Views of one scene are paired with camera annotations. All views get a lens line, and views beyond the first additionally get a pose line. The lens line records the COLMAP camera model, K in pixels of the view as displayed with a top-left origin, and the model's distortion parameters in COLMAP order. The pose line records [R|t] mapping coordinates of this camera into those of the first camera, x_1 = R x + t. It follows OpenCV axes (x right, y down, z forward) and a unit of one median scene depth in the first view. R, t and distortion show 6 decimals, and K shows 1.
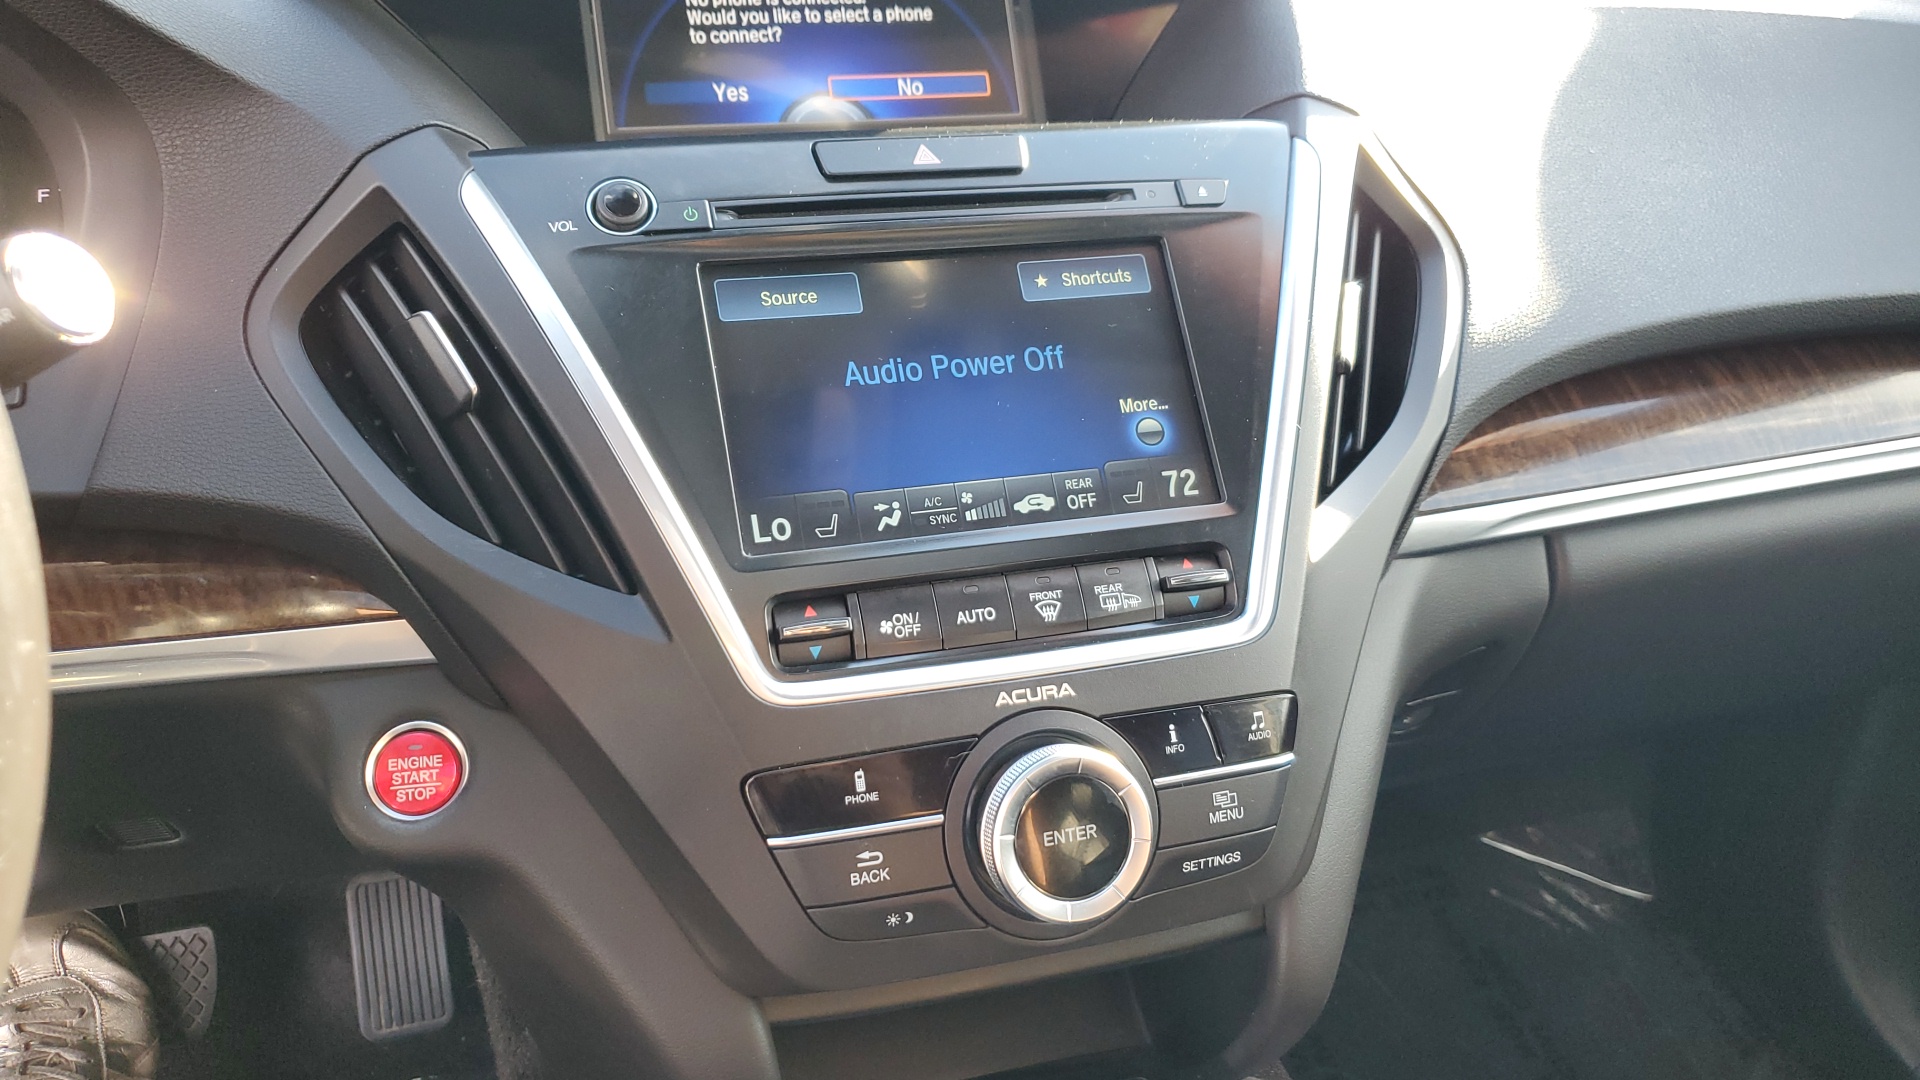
lens RADIAL K [[1481.3, 0, 958.5], [0, 1481.3, 532.3], [0, 0, 1]] dist [0.121736, -0.286332]
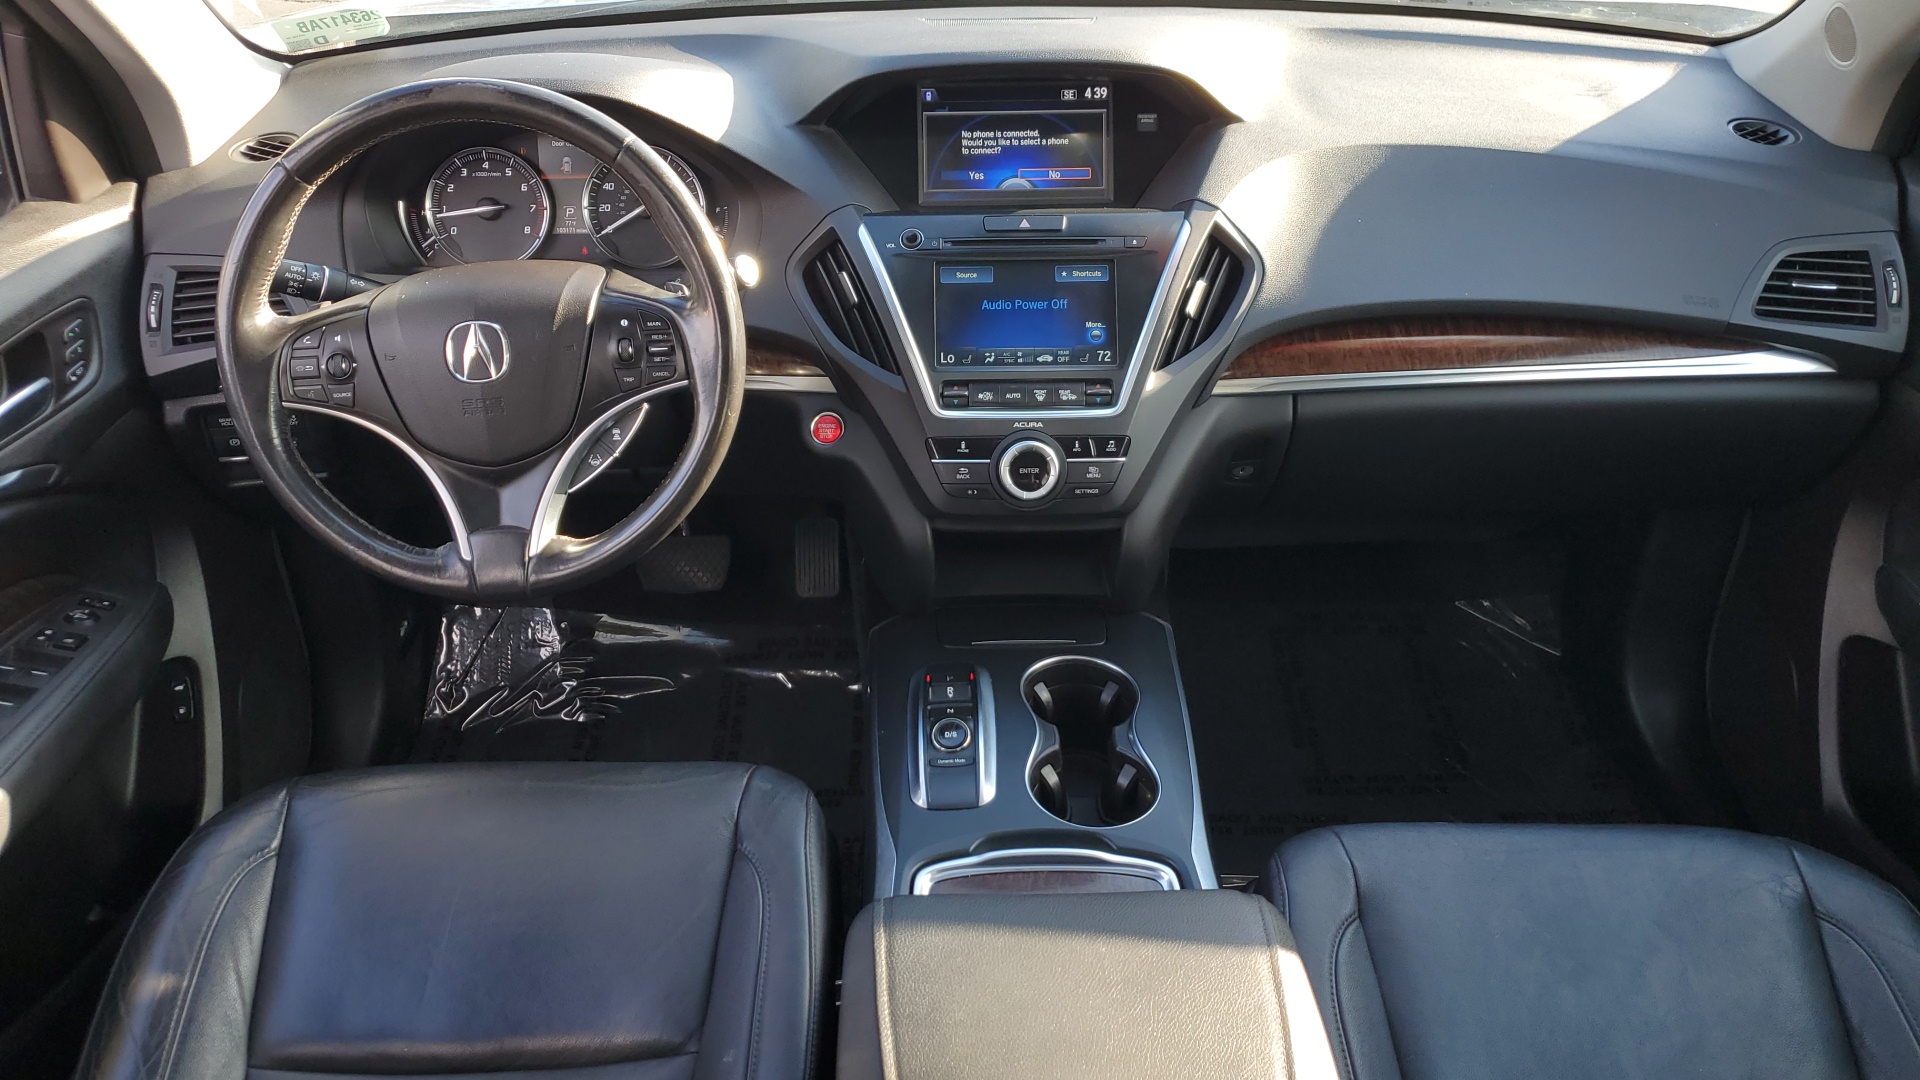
lens RADIAL K [[1481.3, 0, 958.5], [0, 1481.3, 532.3], [0, 0, 1]] dist [0.121736, -0.286332]
pose [[0.955261, 0.125563, -0.267788, 0.677318], [-0.100020, 0.989211, 0.107038, 0.020980], [0.278339, -0.075465, 0.957514, -1.697932]]
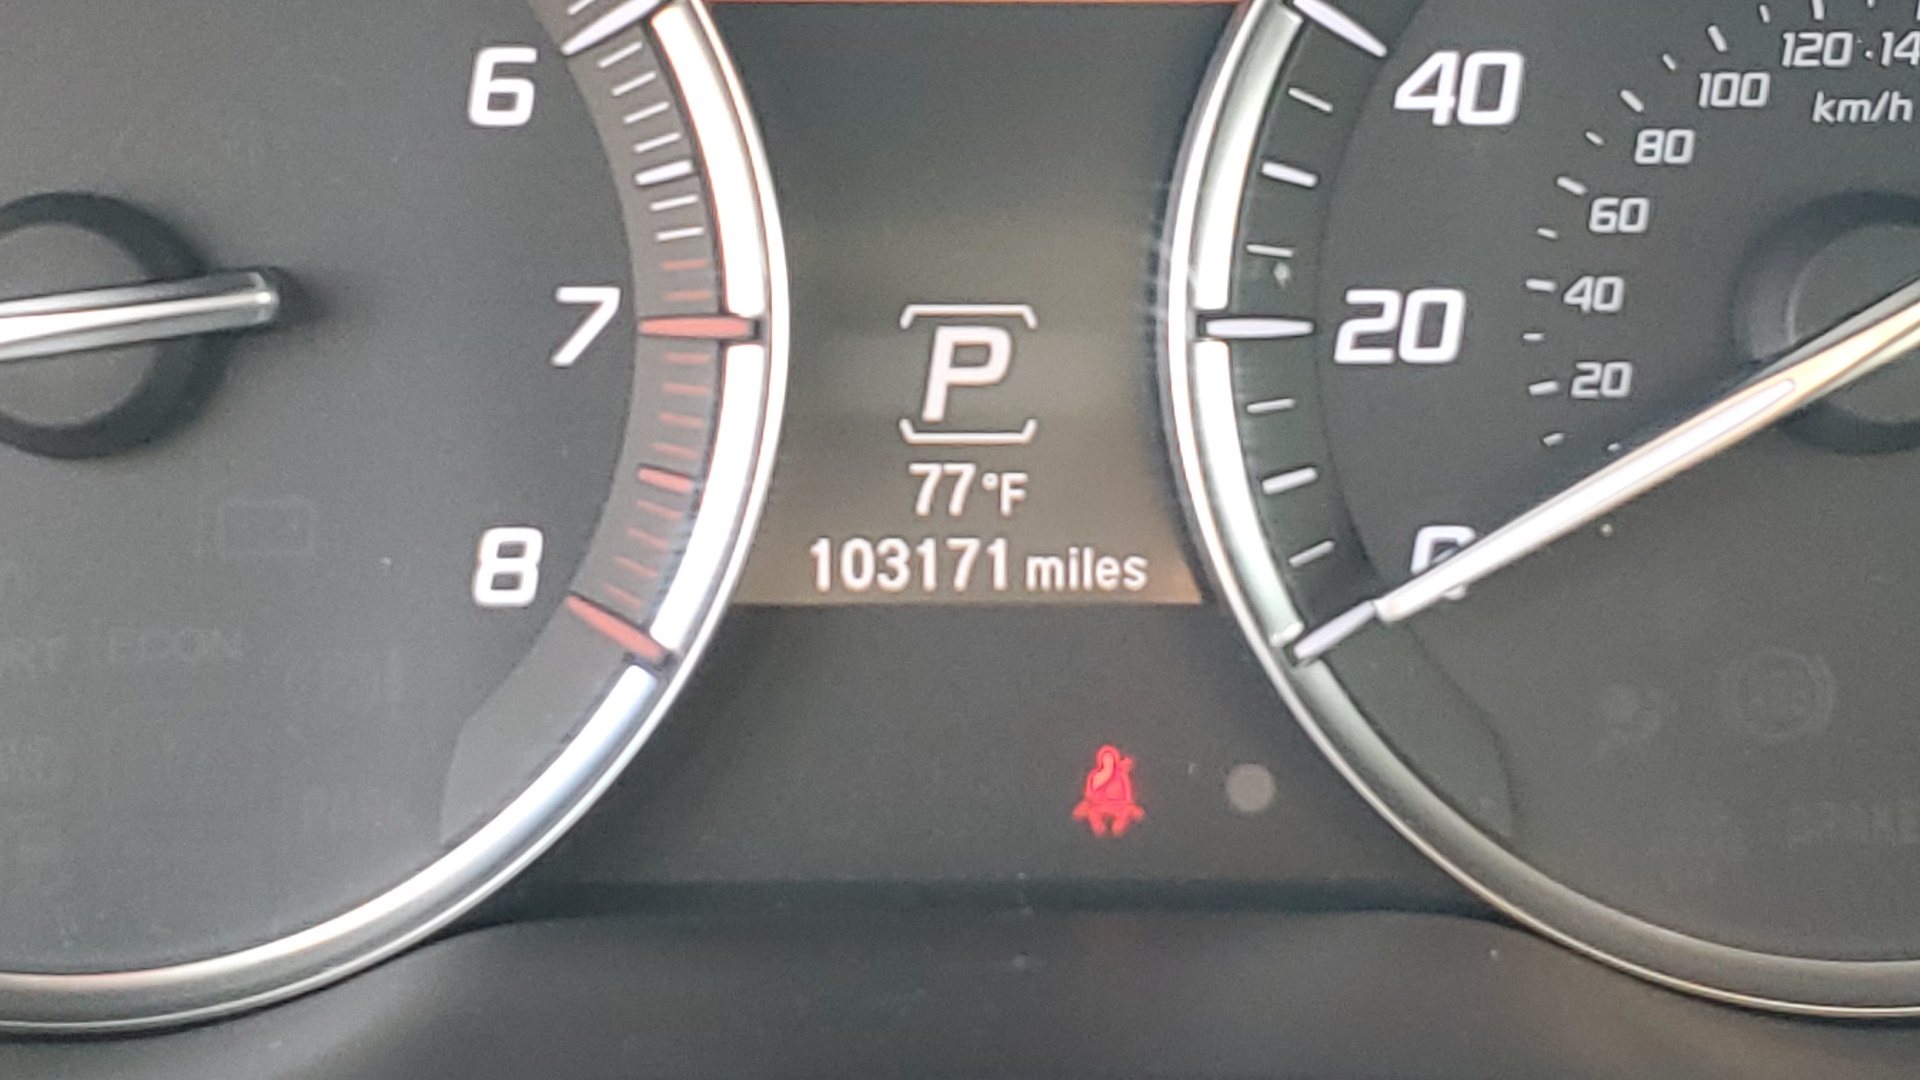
lens RADIAL K [[1494.7, 0, 953.3], [0, 1494.7, 523.0], [0, 0, 1]] dist [0.086191, -0.121571]
pose [[0.956271, 0.094253, -0.276880, -0.880181], [-0.108435, 0.993440, -0.036328, -0.176167], [0.271639, 0.064762, 0.960218, 0.746856]]
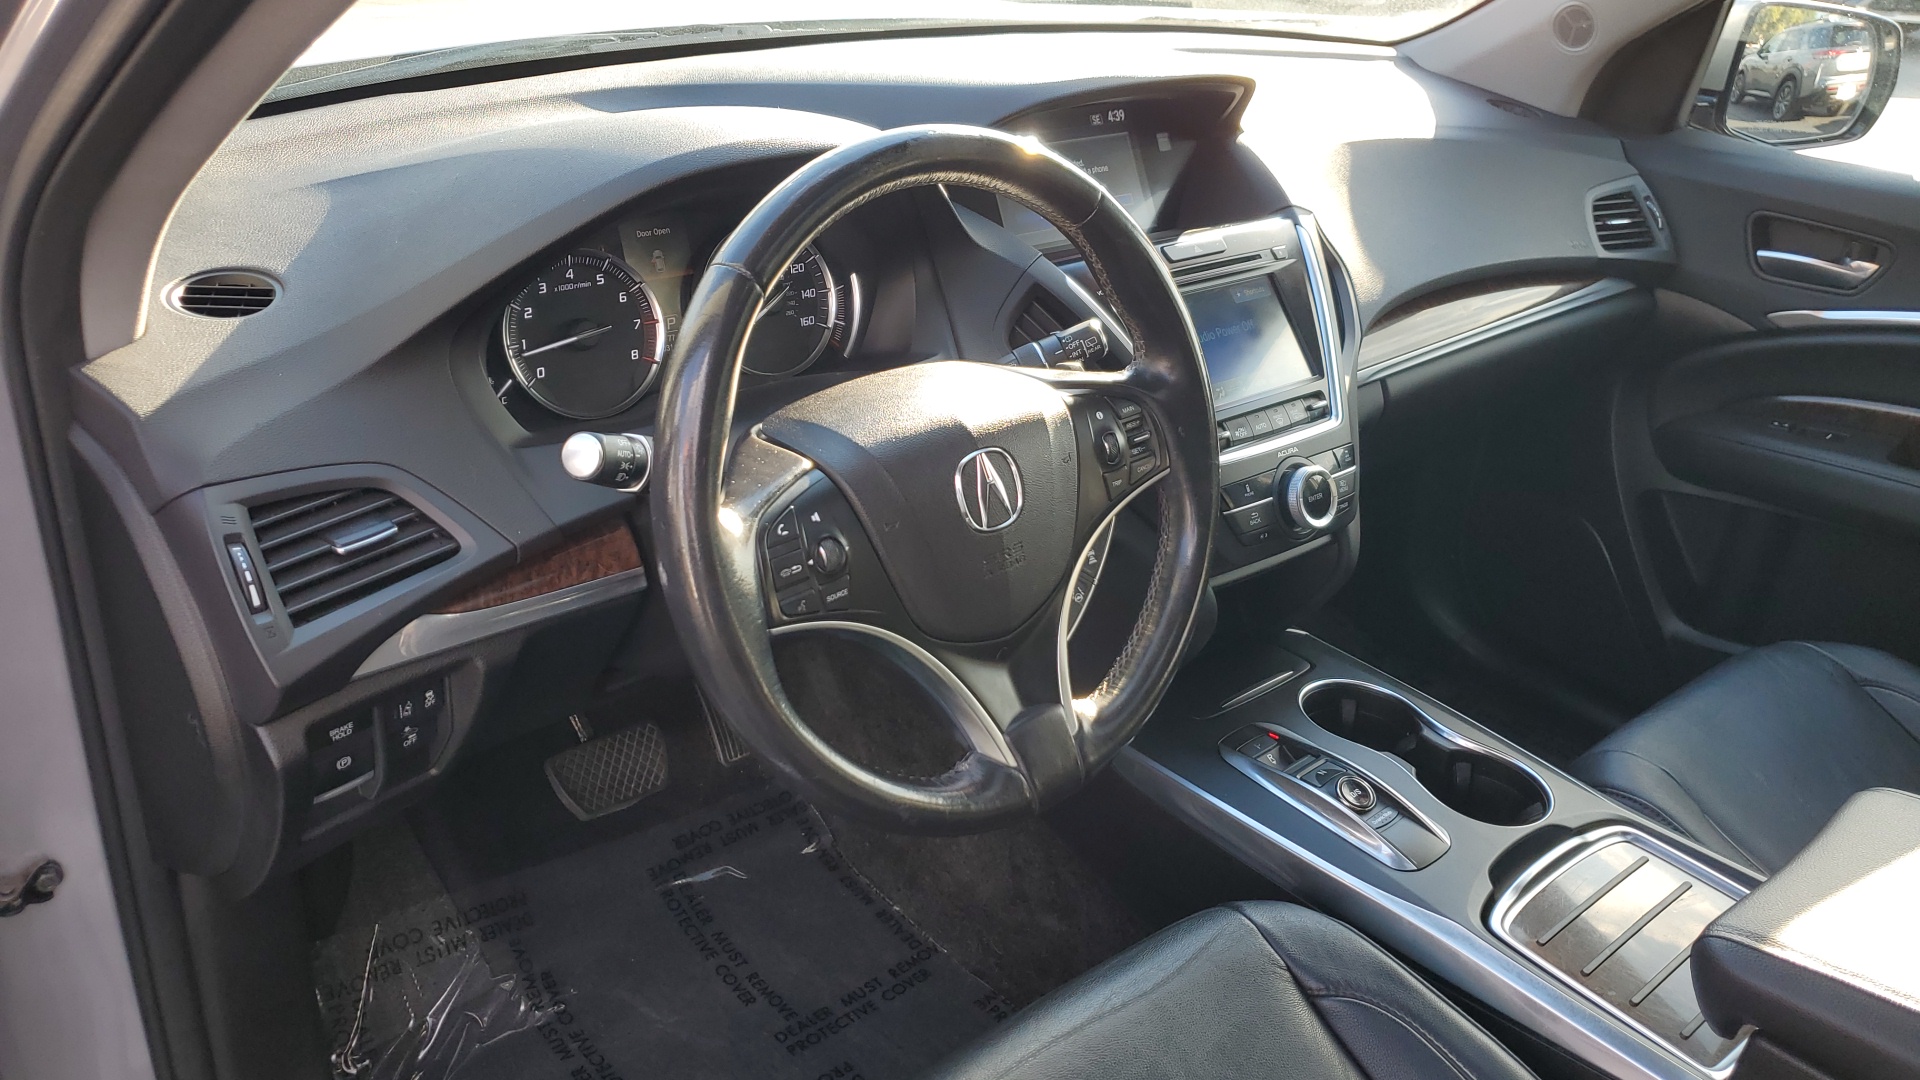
lens RADIAL K [[1464.9, 0, 960.0], [0, 1464.9, 540.0], [0, 0, 1]] dist [0.054105, -0.120351]
pose [[0.921243, -0.141392, 0.362380, -1.405779], [0.121978, 0.989616, 0.076031, -0.007082], [-0.369368, -0.025841, 0.928924, -1.192790]]
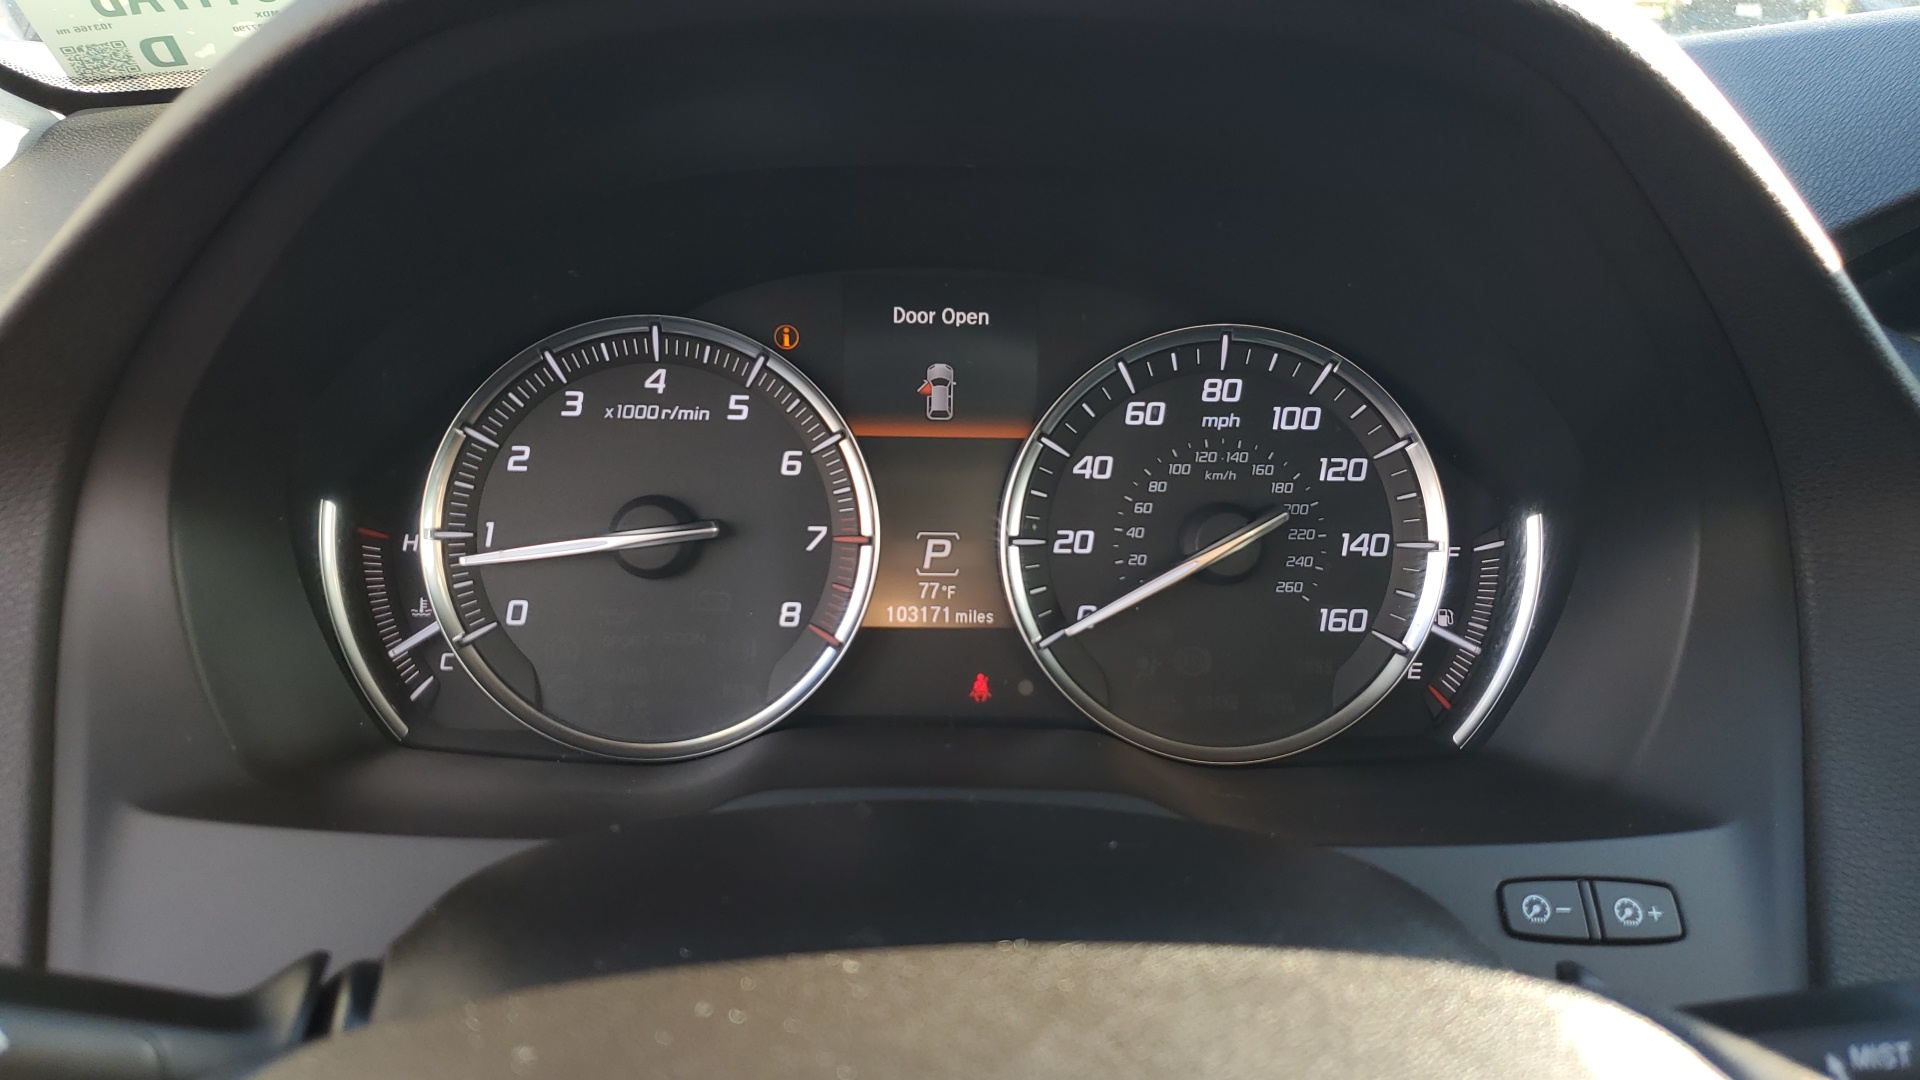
lens RADIAL K [[1521.0, 0, 960.0], [0, 1521.0, 540.0], [0, 0, 1]] dist [0.222893, -0.486941]
pose [[0.958112, 0.097090, -0.269434, -0.715075], [-0.121636, 0.989667, -0.075916, -0.157956], [0.259280, 0.105509, 0.960022, 0.193812]]
